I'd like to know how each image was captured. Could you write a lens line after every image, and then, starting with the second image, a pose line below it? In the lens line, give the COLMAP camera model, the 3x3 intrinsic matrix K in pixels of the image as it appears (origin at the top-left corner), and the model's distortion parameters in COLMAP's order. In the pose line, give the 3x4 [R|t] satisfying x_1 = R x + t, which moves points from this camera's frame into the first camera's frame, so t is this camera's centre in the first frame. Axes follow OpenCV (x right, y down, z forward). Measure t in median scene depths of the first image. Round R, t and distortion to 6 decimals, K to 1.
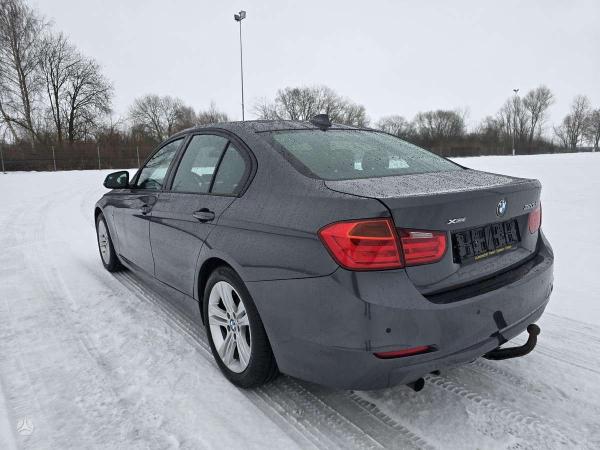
lens RADIAL K [[404.6, 0, 300.0], [0, 404.6, 225.0], [0, 0, 1]] dist [0.011562, -0.005463]
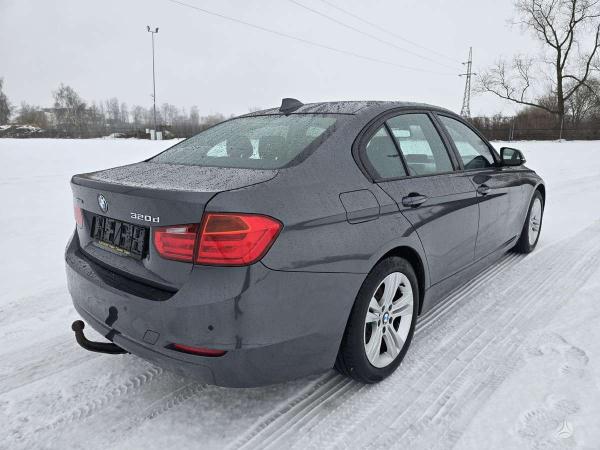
lens RADIAL K [[404.6, 0, 300.0], [0, 404.6, 225.0], [0, 0, 1]] dist [0.011562, -0.005463]
pose [[0.171109, 0.230537, -0.957901, 0.099574], [-0.154951, 0.966437, 0.204912, -0.017341], [0.972991, 0.113365, 0.201088, 0.082560]]
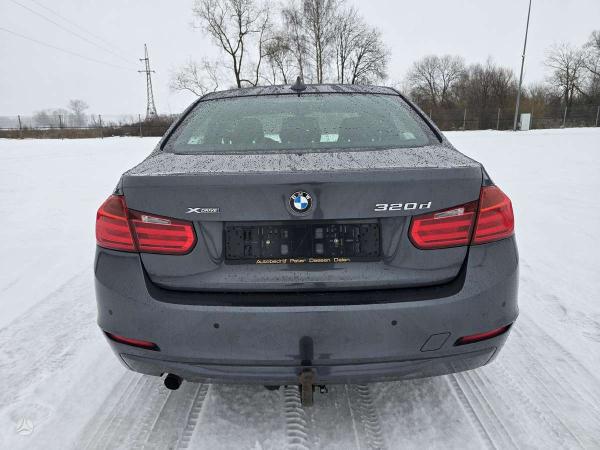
lens RADIAL K [[404.6, 0, 300.0], [0, 404.6, 225.0], [0, 0, 1]] dist [0.011562, -0.005463]
pose [[0.778914, 0.150114, -0.608899, 0.060785], [-0.096321, 0.988045, 0.120370, -0.005724], [0.619689, -0.035108, 0.784062, 0.028158]]
